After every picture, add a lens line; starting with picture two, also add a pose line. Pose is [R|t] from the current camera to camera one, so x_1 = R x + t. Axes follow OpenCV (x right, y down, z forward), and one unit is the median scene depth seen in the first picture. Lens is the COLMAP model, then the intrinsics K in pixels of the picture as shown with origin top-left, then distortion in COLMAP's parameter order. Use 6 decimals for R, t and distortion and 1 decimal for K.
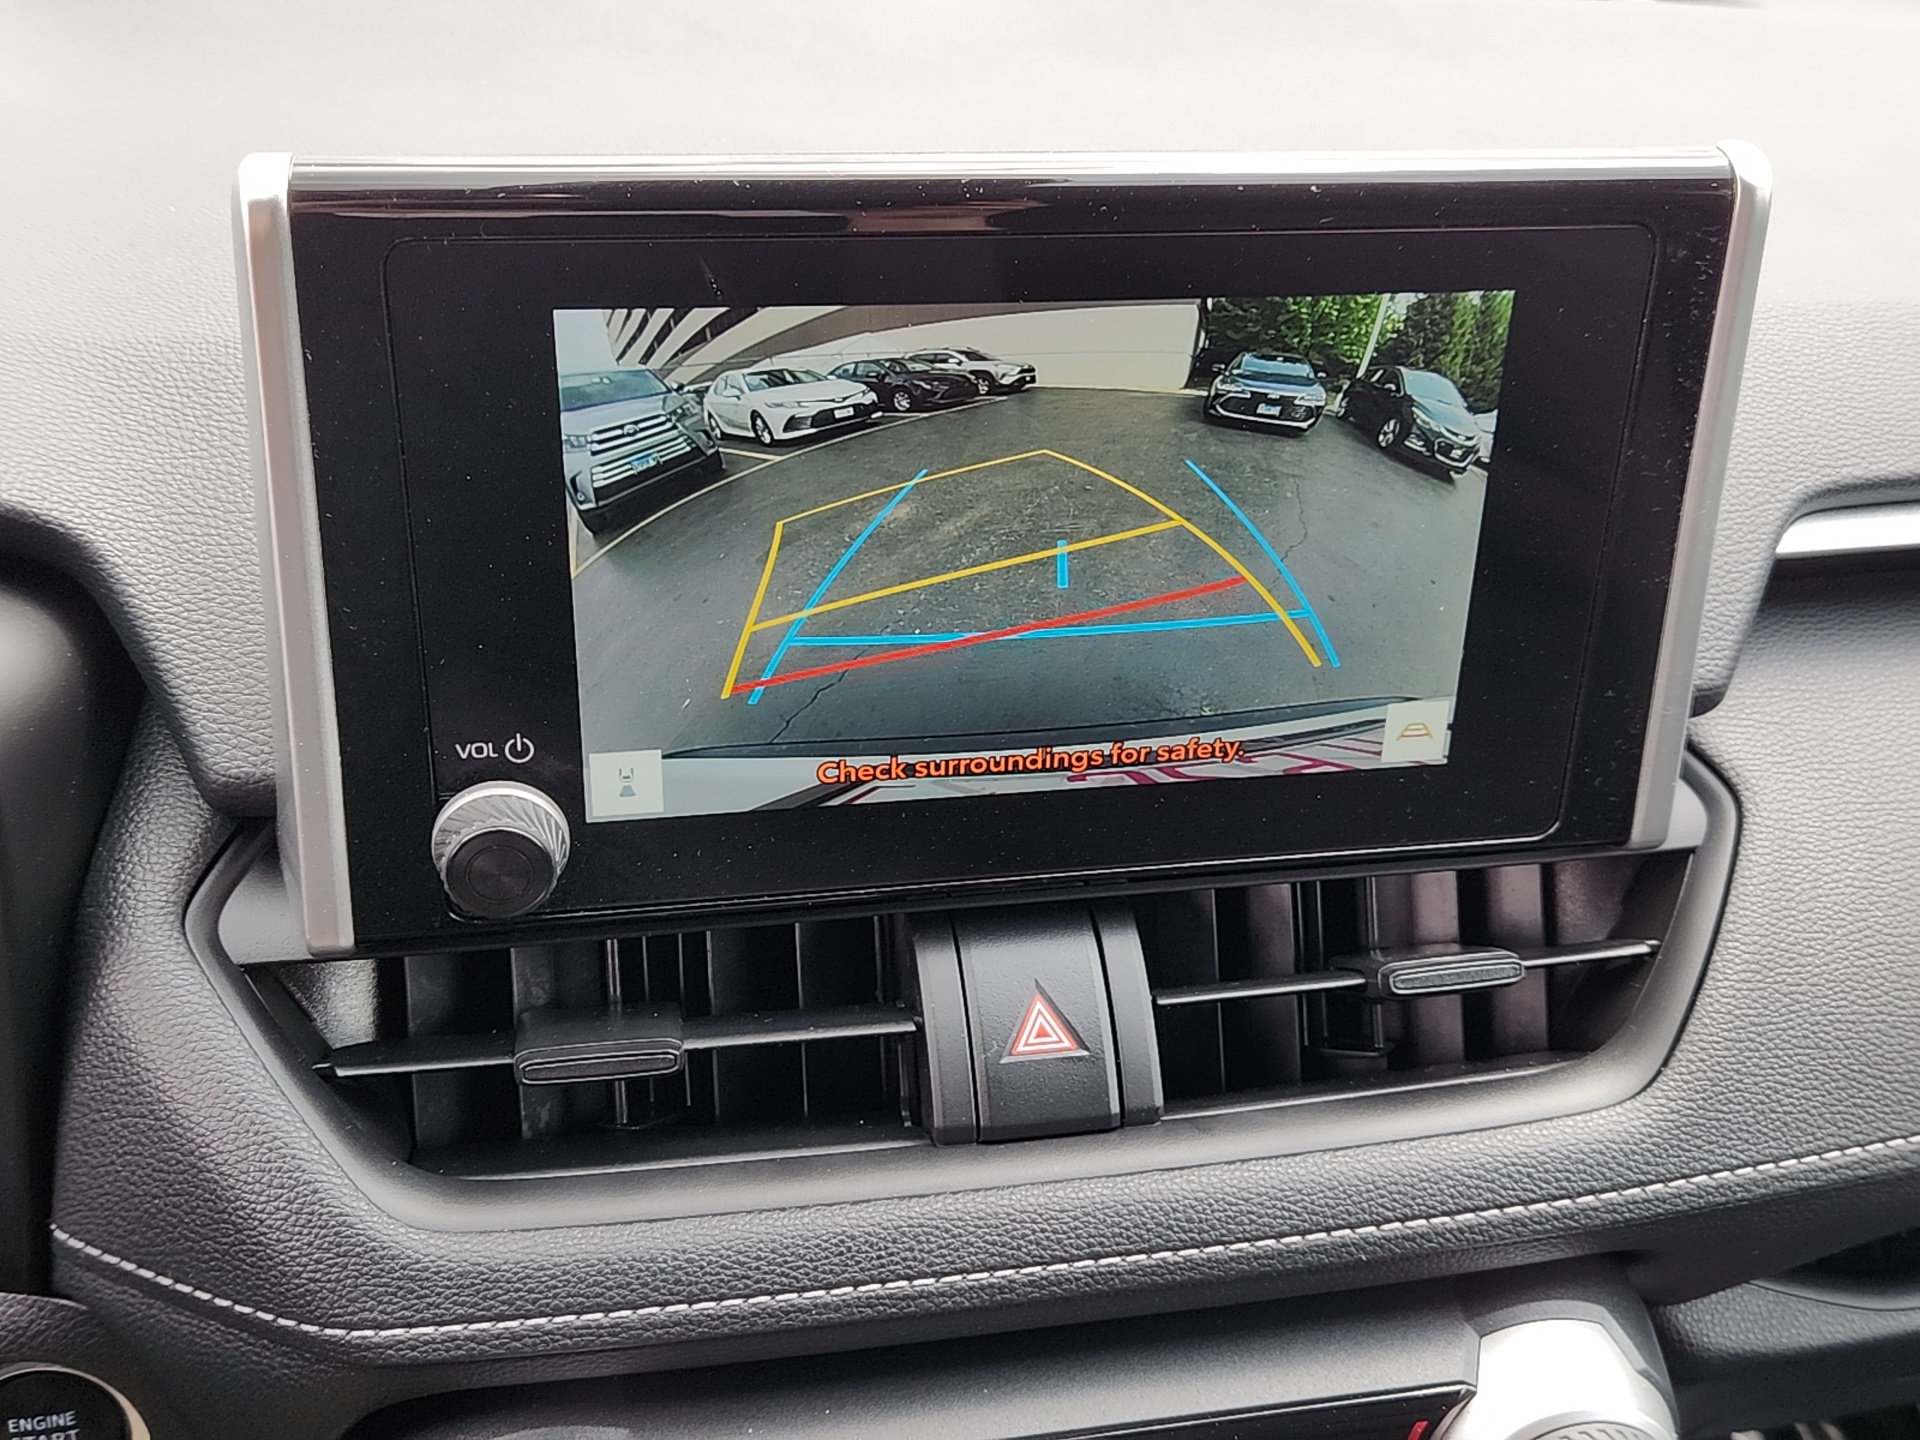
lens RADIAL K [[2044.4, 0, 1020.9], [0, 2044.4, 700.5], [0, 0, 1]] dist [0.049067, 0.000000]
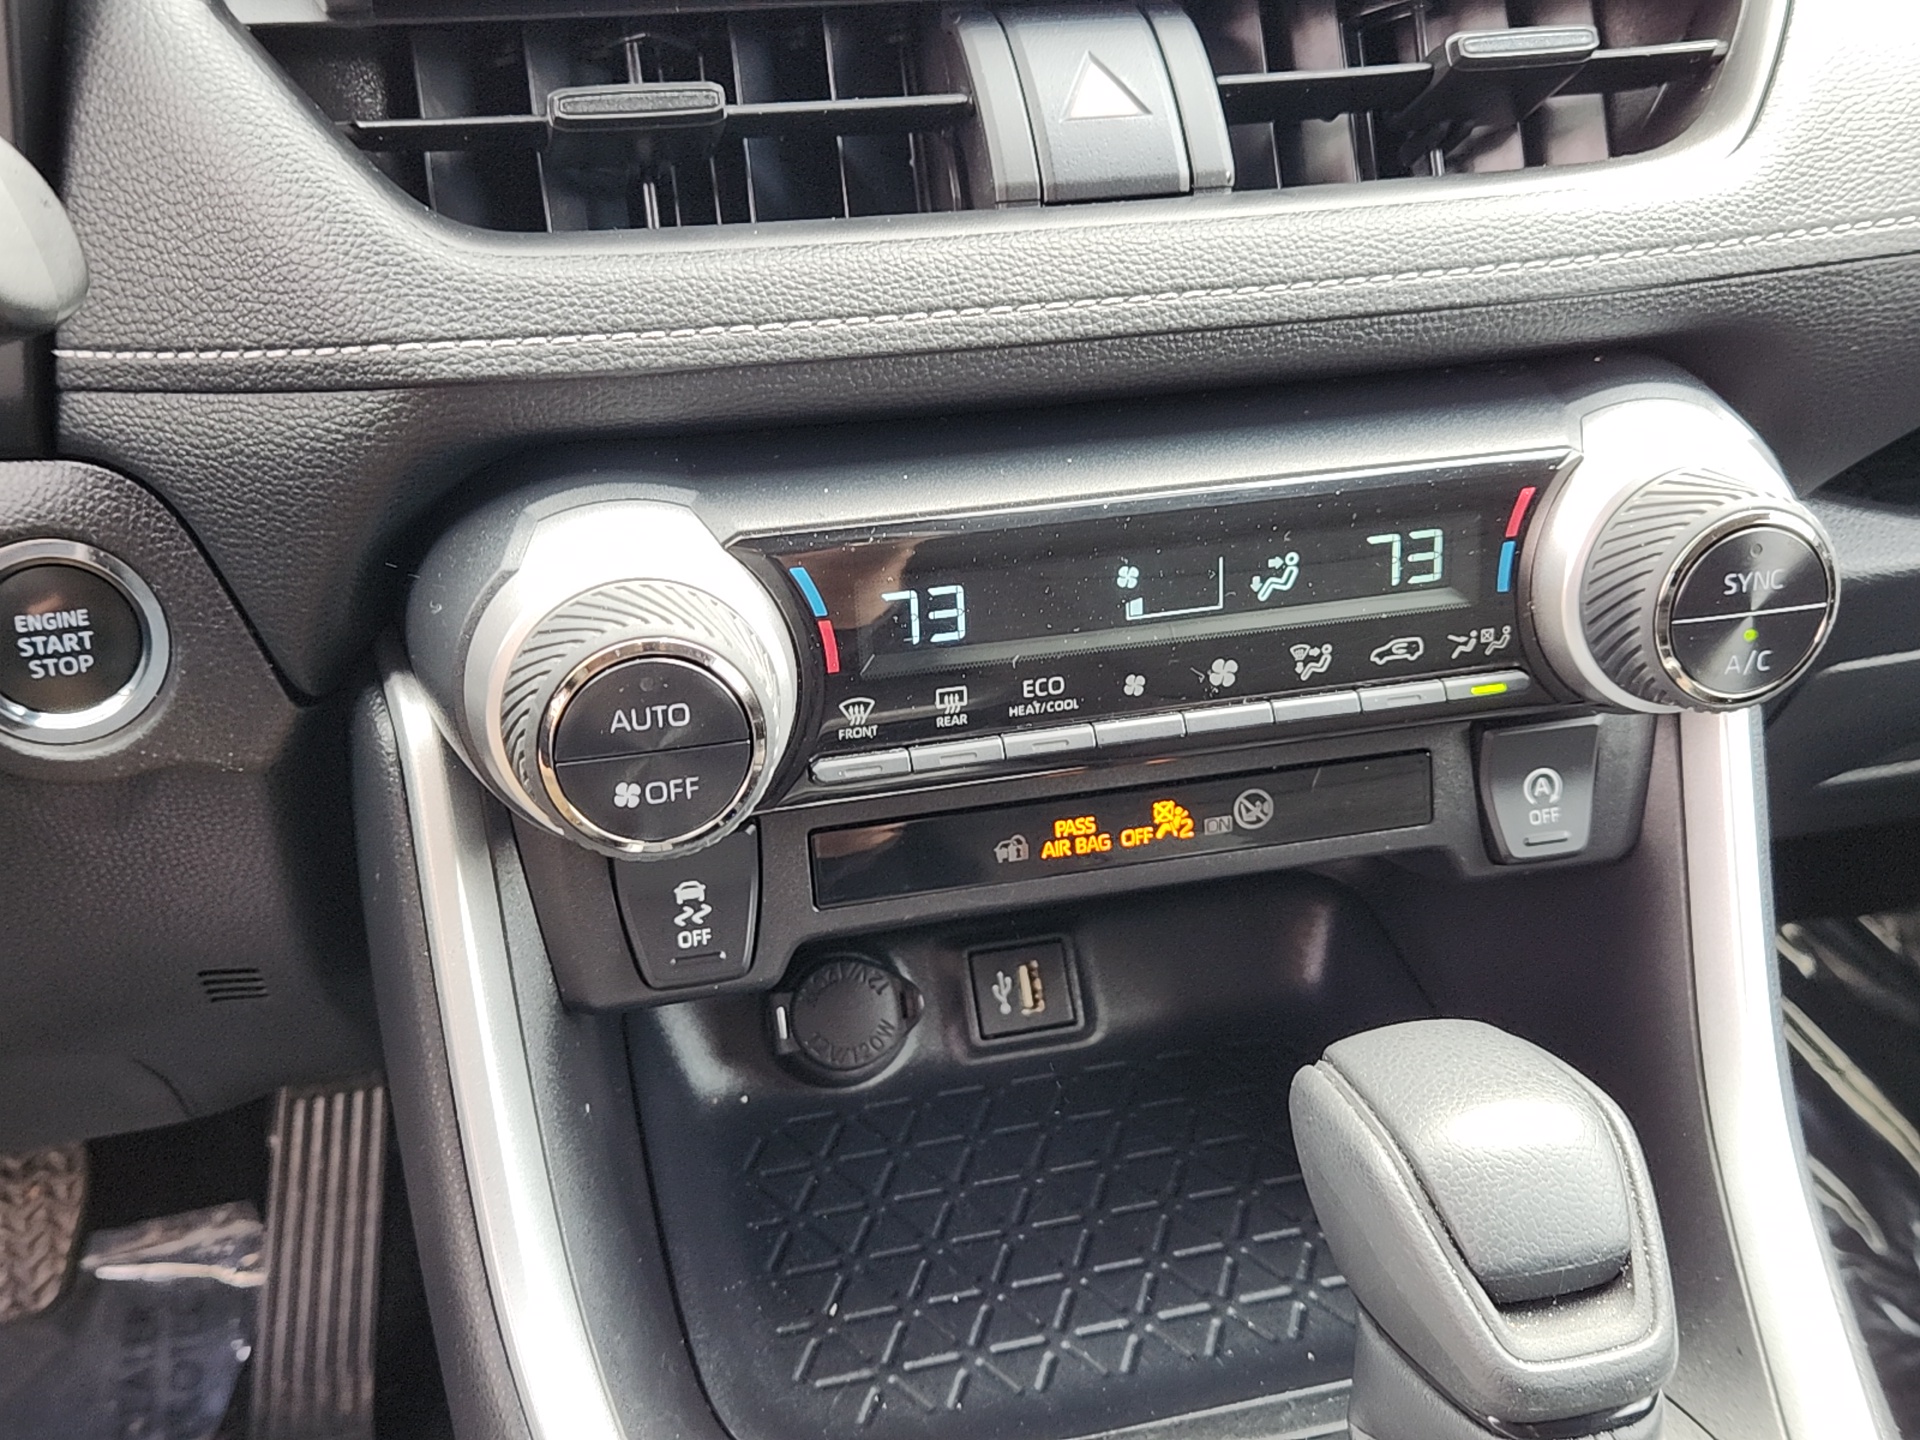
lens RADIAL K [[2044.4, 0, 967.6], [0, 2044.4, 699.4], [0, 0, 1]] dist [0.049067, 0.000000]
pose [[0.997284, -0.069739, 0.023691, -0.096322], [0.070711, 0.996569, -0.043004, 0.496364], [-0.020611, 0.044562, 0.998794, 0.073518]]
